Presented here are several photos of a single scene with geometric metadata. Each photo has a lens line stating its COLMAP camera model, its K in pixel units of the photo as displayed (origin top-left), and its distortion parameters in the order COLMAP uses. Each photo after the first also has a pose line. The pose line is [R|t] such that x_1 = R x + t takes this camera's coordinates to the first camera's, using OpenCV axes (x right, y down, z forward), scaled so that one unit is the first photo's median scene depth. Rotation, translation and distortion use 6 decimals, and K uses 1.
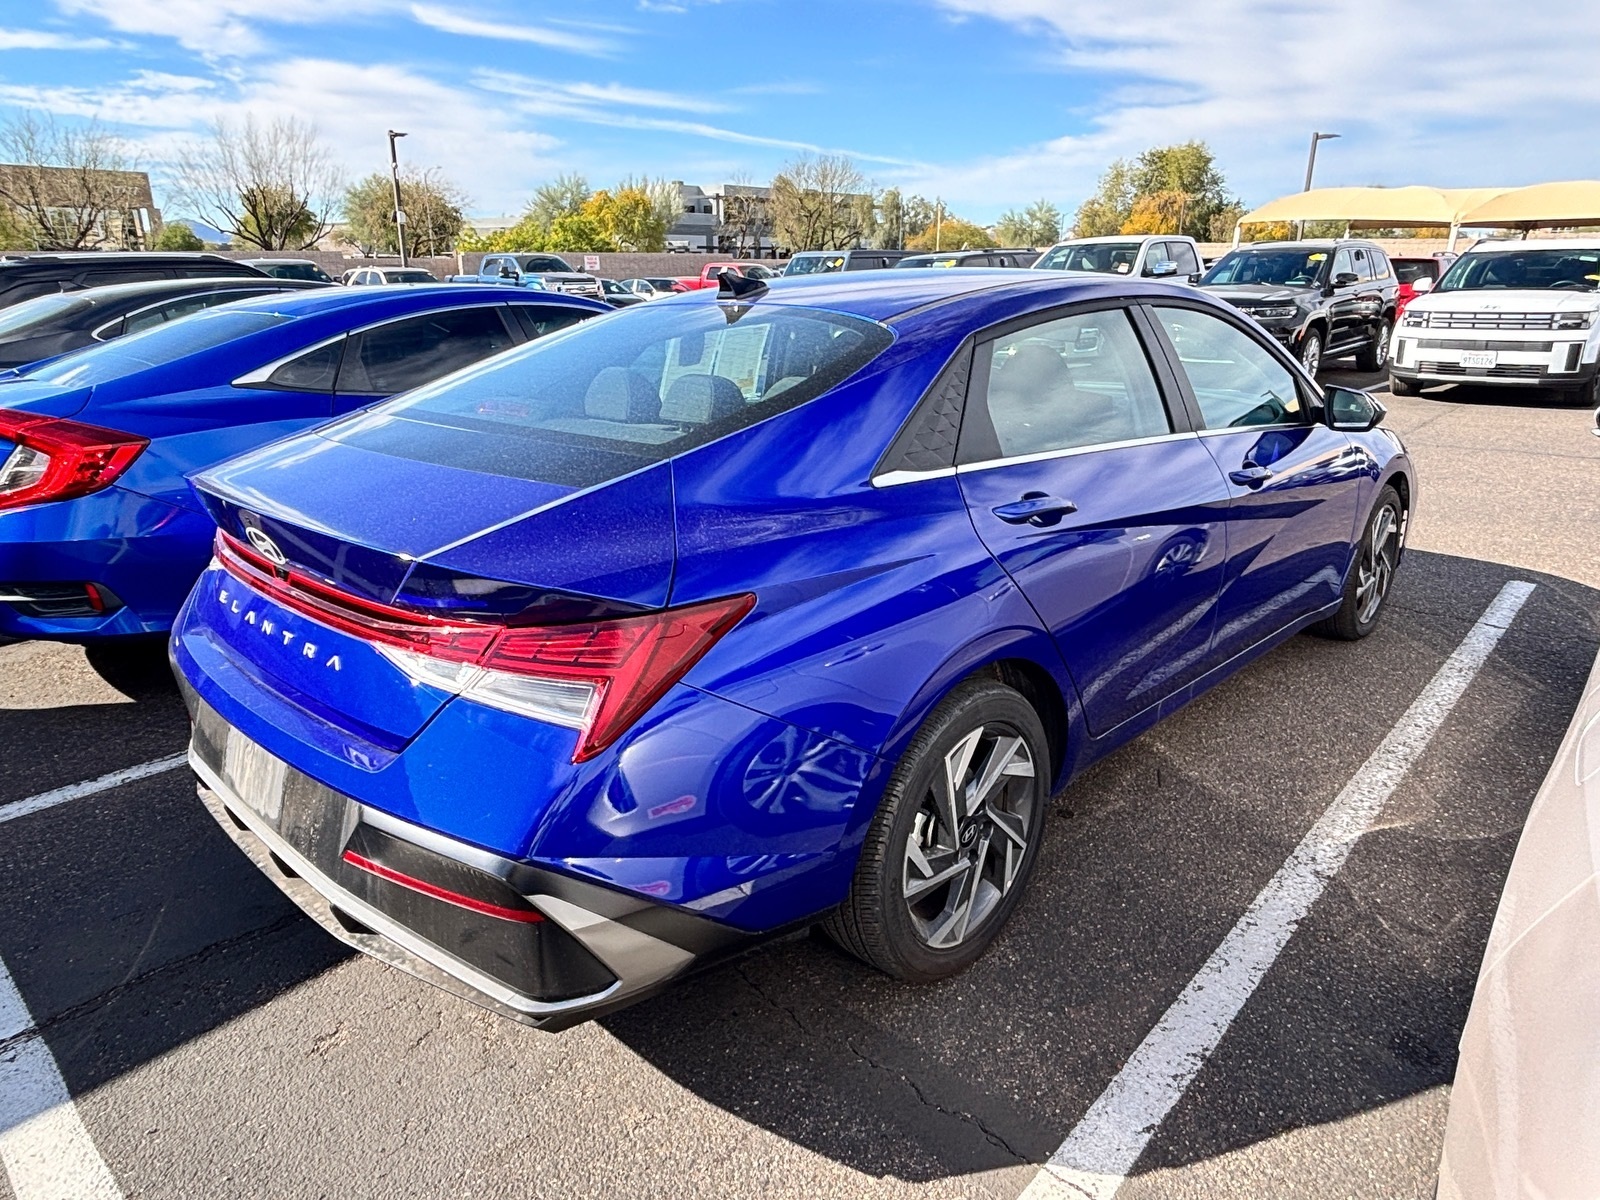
lens RADIAL K [[999.5, 0, 801.8], [0, 999.5, 598.3], [0, 0, 1]] dist [-0.000033, 0.001407]
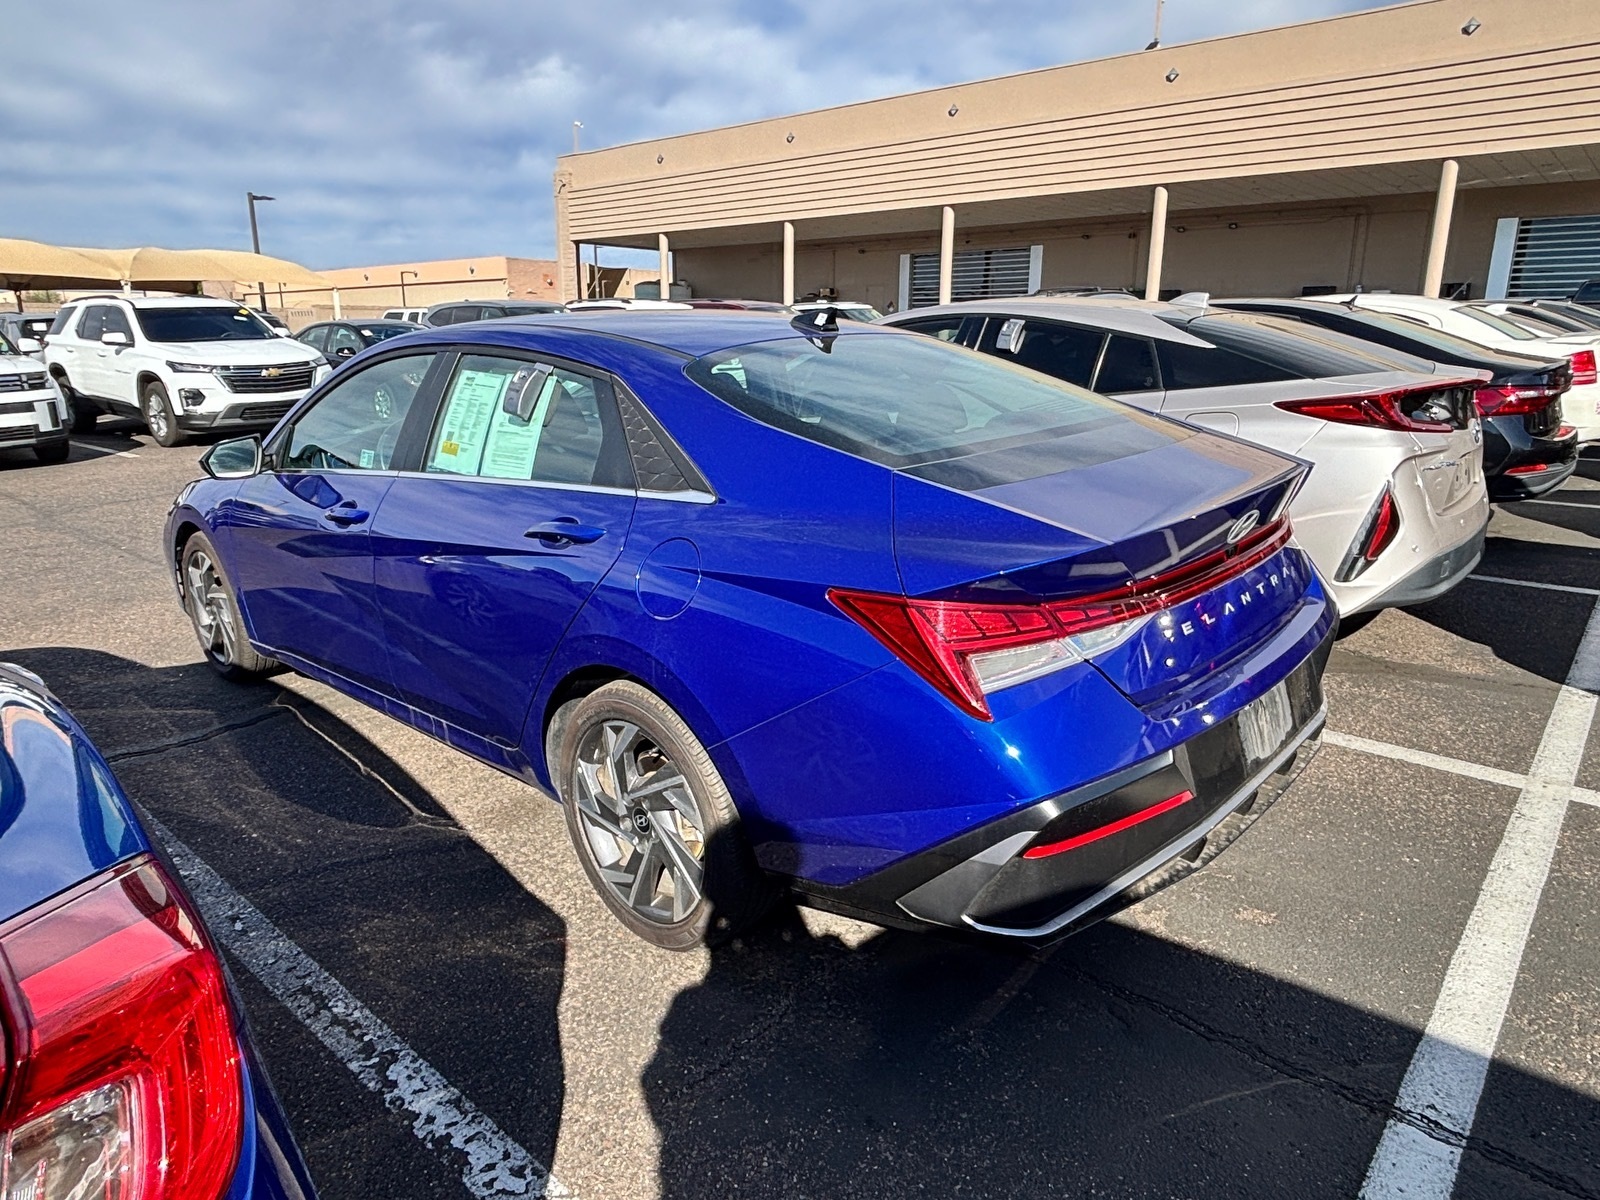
lens RADIAL K [[999.5, 0, 801.7], [0, 999.5, 600.5], [0, 0, 1]] dist [-0.000033, 0.001407]
pose [[-0.033534, -0.237409, 0.970831, -1.524805], [0.299129, 0.924465, 0.236402, -0.374067], [-0.953623, 0.298331, 0.040015, 1.343951]]
